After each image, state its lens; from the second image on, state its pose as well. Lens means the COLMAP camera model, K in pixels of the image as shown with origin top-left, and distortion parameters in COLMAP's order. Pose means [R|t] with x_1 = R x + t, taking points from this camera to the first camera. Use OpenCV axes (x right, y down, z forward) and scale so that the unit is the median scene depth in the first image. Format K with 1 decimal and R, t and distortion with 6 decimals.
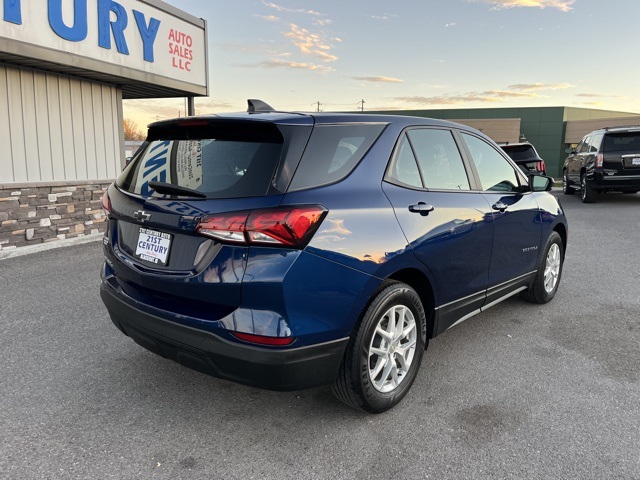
lens RADIAL K [[484.5, 0, 322.3], [0, 484.5, 235.6], [0, 0, 1]] dist [0.069201, -0.085815]
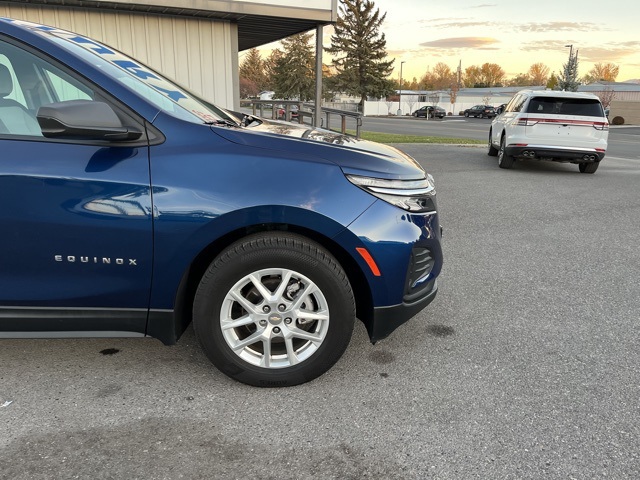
lens RADIAL K [[484.5, 0, 316.1], [0, 484.5, 237.8], [0, 0, 1]] dist [0.069201, -0.085815]
pose [[0.702475, 0.190711, -0.685681, 0.518522], [-0.117432, 0.981283, 0.152620, -0.053703], [0.701954, -0.026691, 0.711722, 0.461414]]
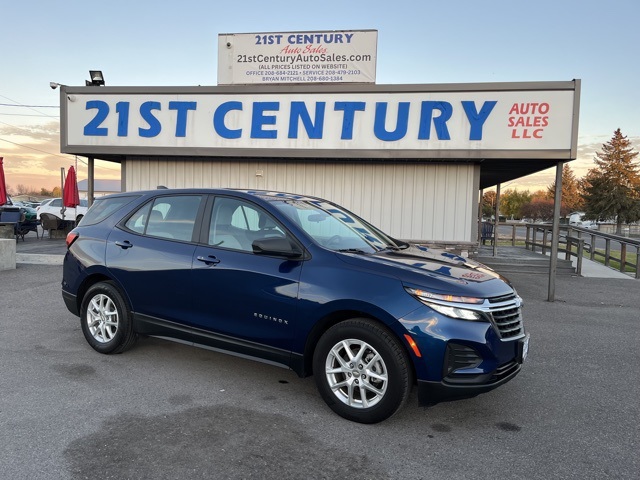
lens RADIAL K [[484.5, 0, 312.0], [0, 484.5, 239.7], [0, 0, 1]] dist [0.069201, -0.085815]
pose [[0.174191, 0.048010, -0.983541, 0.754821], [-0.182310, 0.983116, 0.015701, -0.082960], [0.967688, 0.176575, 0.180002, 0.505584]]
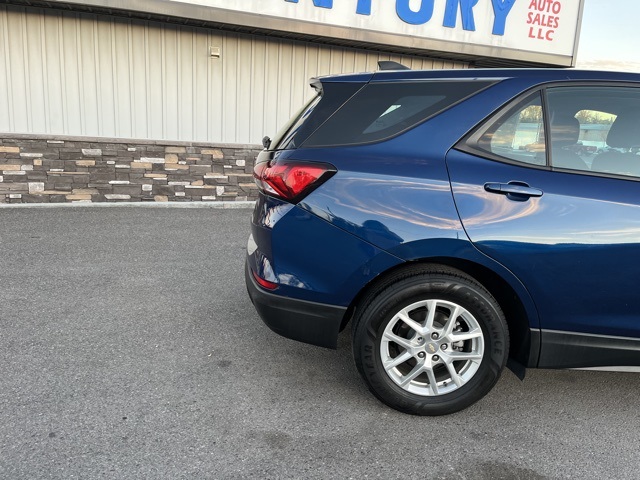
lens RADIAL K [[484.5, 0, 322.8], [0, 484.5, 234.4], [0, 0, 1]] dist [0.069201, -0.085815]
pose [[0.659856, 0.187316, -0.727669, 0.221260], [-0.164537, 0.980946, 0.103311, -0.007101], [0.733156, 0.051558, 0.678103, 0.102198]]
